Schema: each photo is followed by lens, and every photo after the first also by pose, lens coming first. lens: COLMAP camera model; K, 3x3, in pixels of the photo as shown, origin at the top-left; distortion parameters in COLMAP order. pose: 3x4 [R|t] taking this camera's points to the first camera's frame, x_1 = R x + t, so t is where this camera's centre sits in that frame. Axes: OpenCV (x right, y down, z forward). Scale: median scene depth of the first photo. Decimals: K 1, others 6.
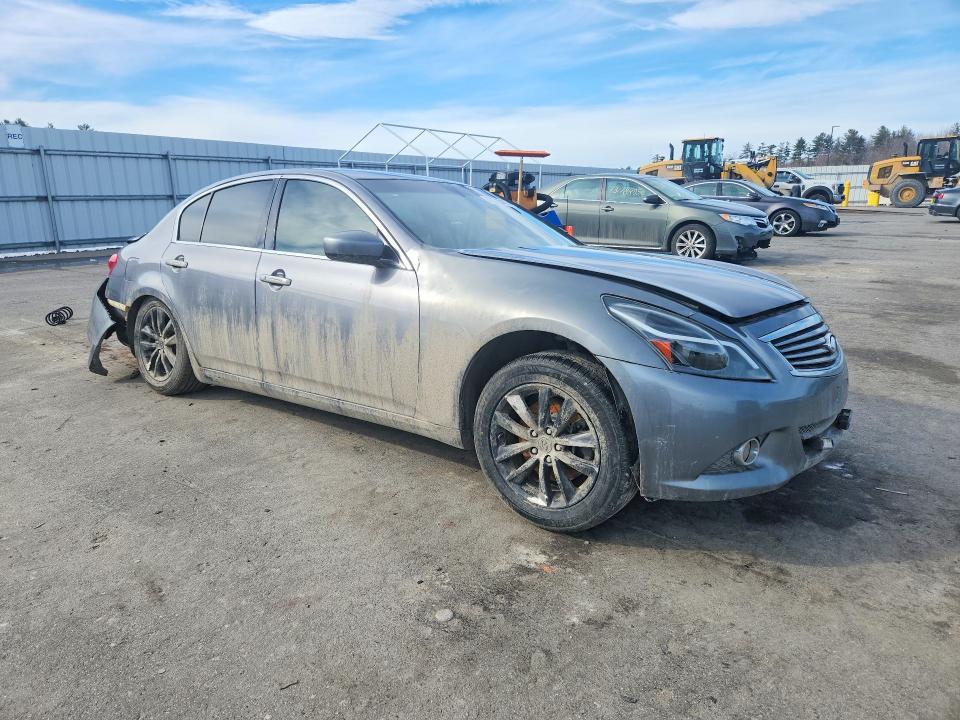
lens RADIAL K [[729.5, 0, 447.8], [0, 729.5, 356.2], [0, 0, 1]] dist [-0.009858, -0.016081]
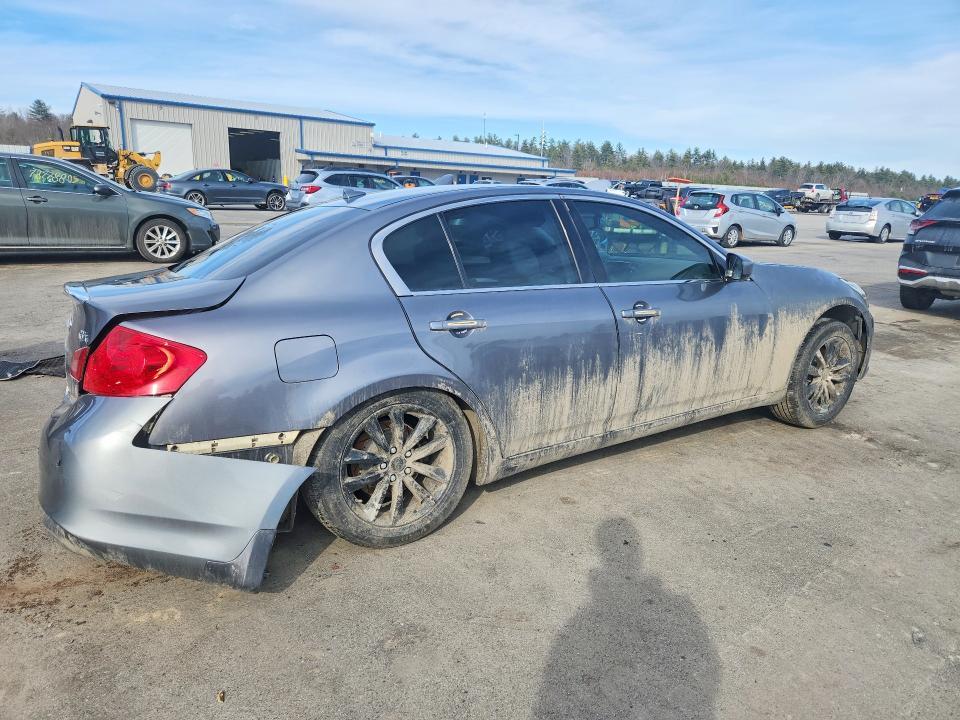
lens RADIAL K [[729.5, 0, 478.6], [0, 729.5, 361.4], [0, 0, 1]] dist [-0.009858, -0.016081]
pose [[0.165185, -0.203168, 0.965110, -0.507906], [0.158267, 0.971331, 0.177389, -0.104640], [-0.973481, 0.123443, 0.192604, 0.450962]]
